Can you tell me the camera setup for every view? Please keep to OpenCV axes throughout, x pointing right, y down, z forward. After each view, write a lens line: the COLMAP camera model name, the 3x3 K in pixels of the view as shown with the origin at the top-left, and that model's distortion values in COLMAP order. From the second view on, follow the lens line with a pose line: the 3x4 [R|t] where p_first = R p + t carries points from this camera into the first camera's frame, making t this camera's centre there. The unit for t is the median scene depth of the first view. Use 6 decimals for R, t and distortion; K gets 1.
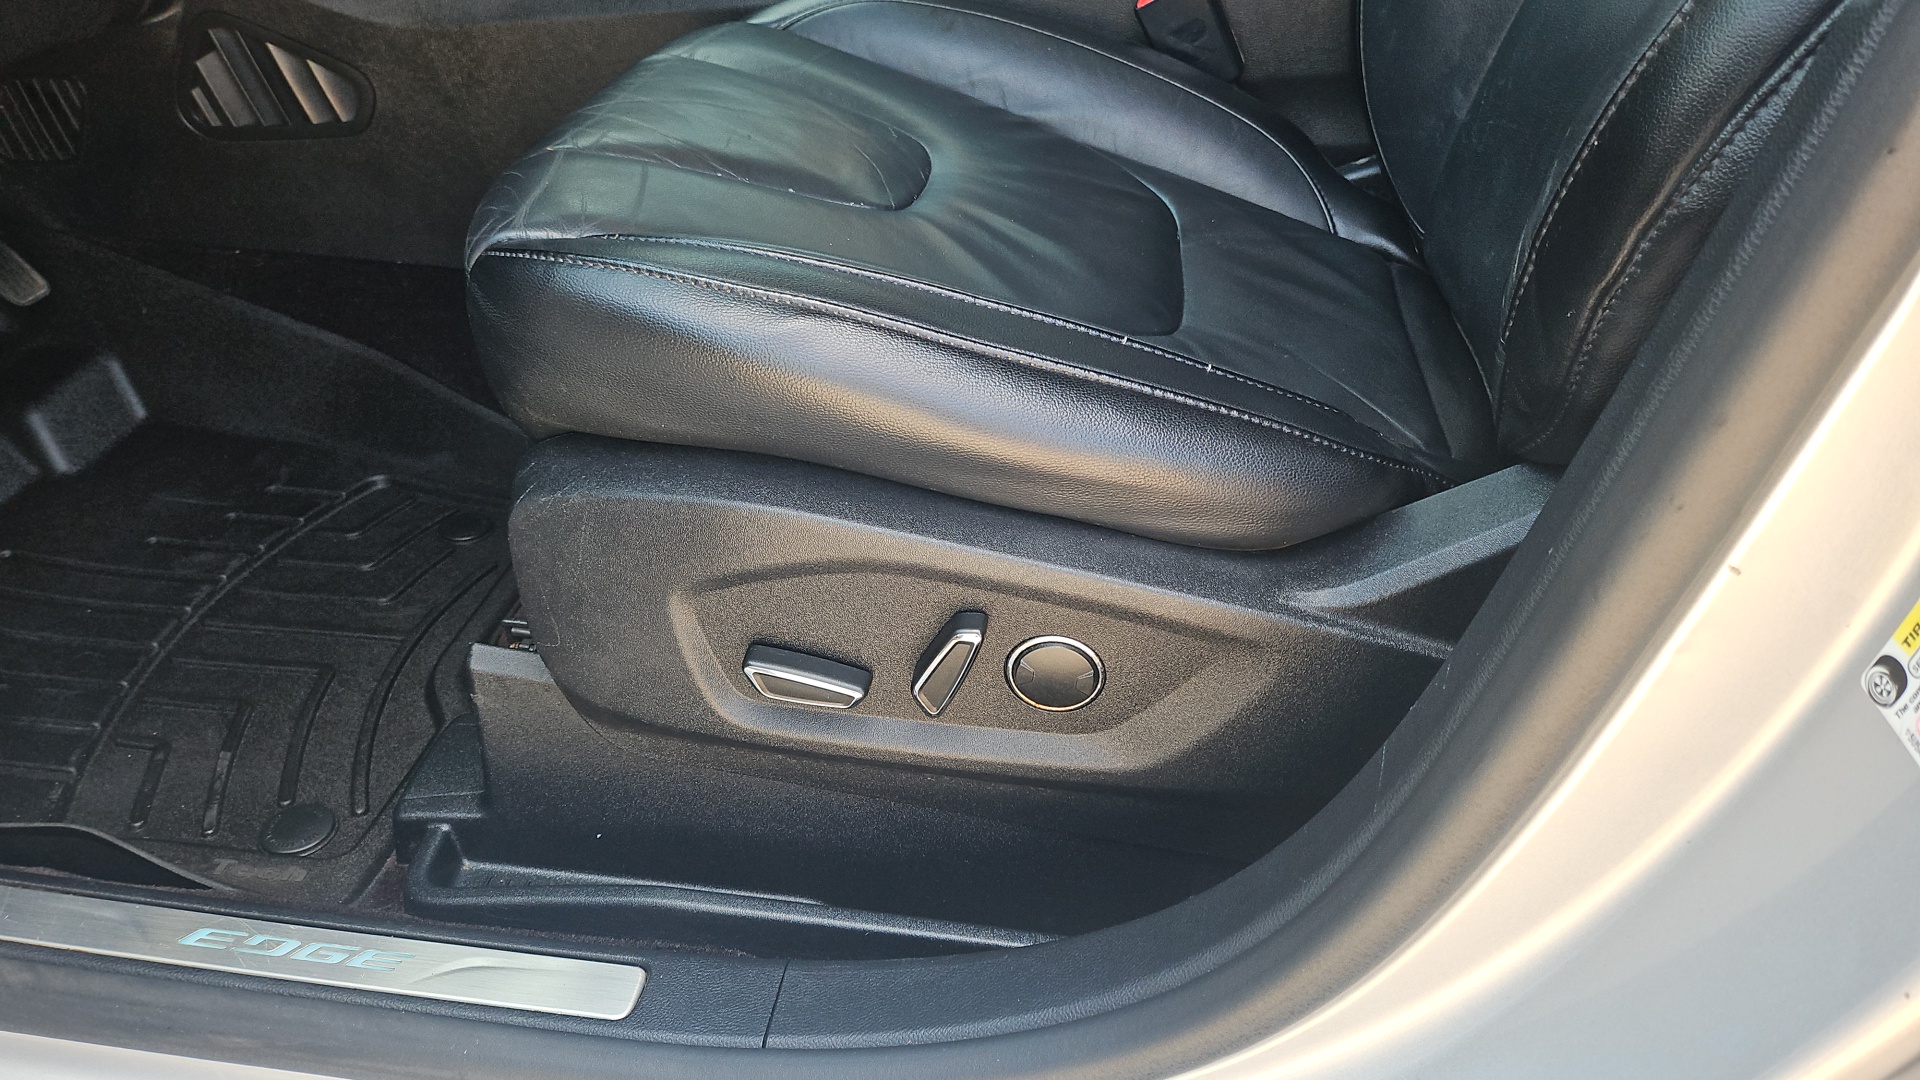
lens RADIAL K [[1336.1, 0, 982.0], [0, 1336.1, 569.2], [0, 0, 1]] dist [0.069881, -0.064443]
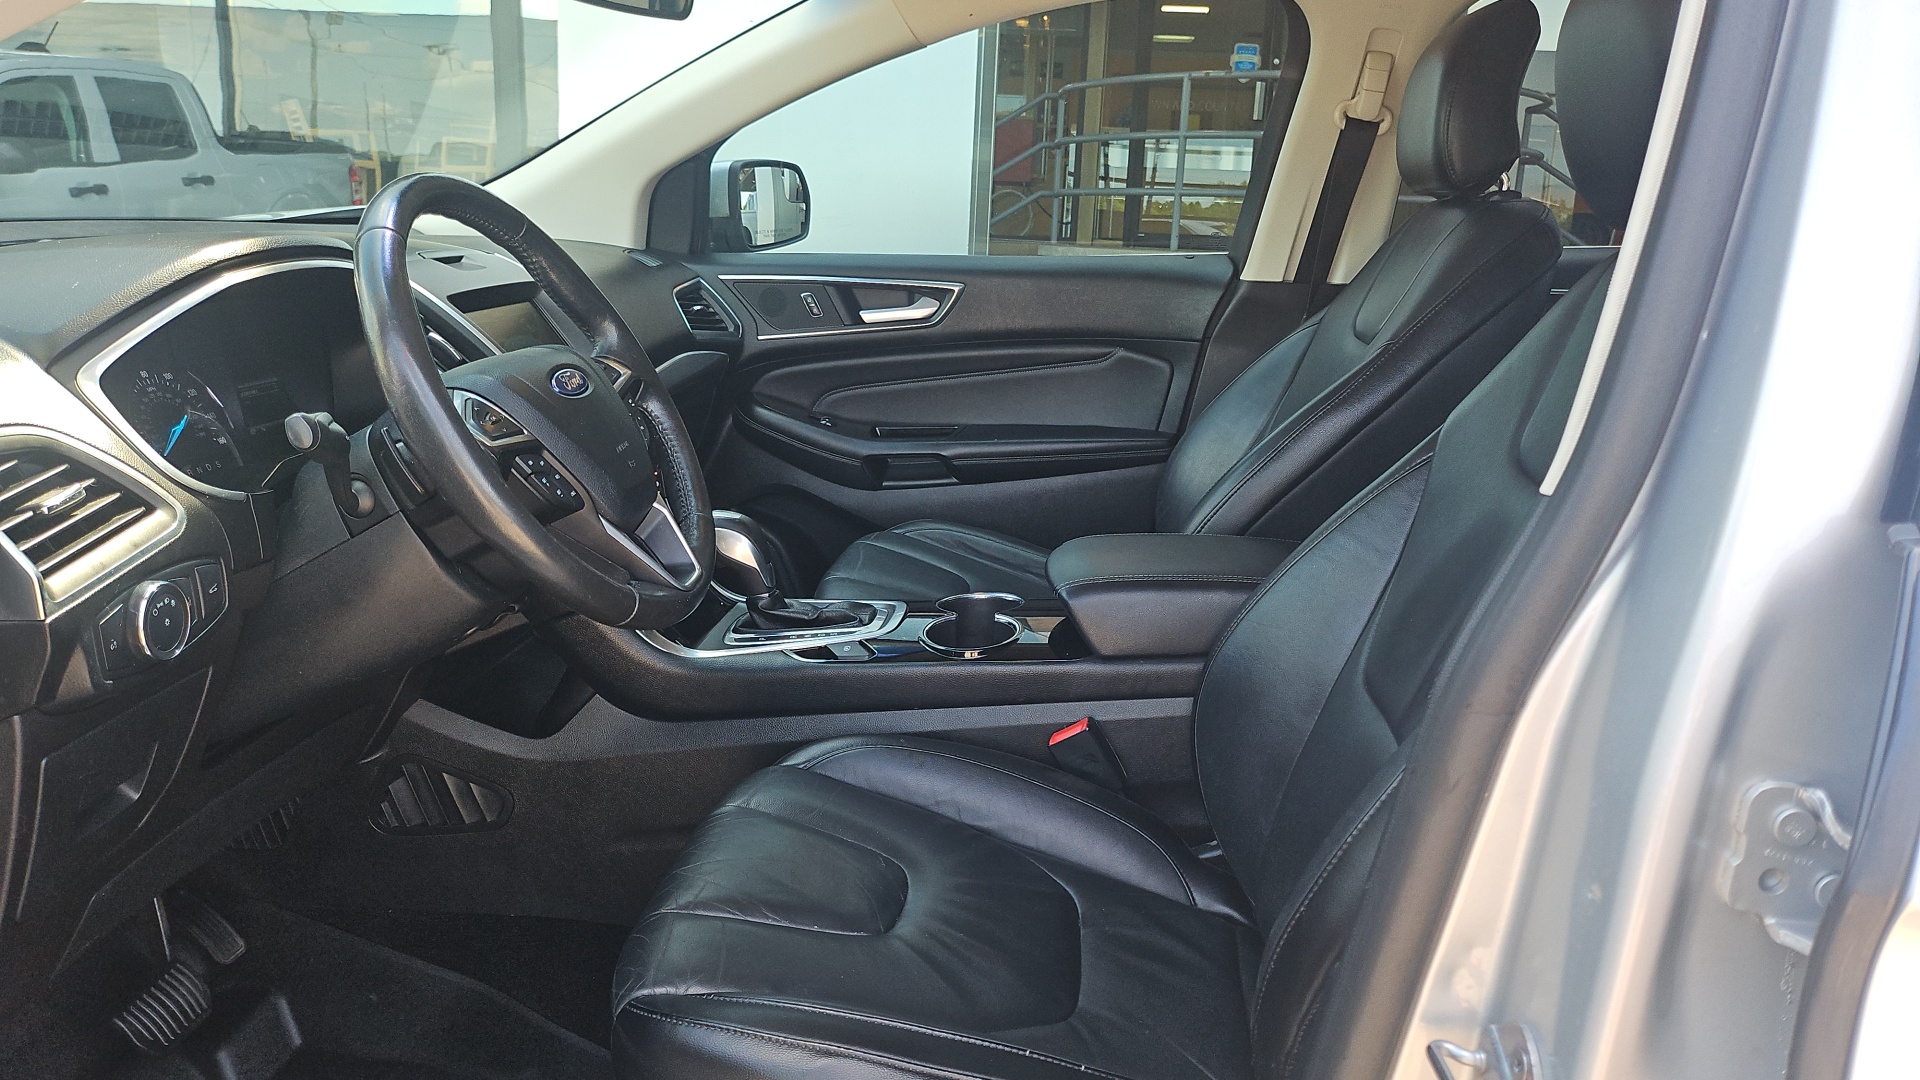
lens RADIAL K [[1336.1, 0, 982.0], [0, 1336.1, 569.2], [0, 0, 1]] dist [0.069881, -0.064443]
pose [[0.999755, -0.019189, 0.011007, 0.029710], [0.021747, 0.943718, -0.330035, -0.120438], [-0.004055, 0.330193, 0.943905, -0.448598]]
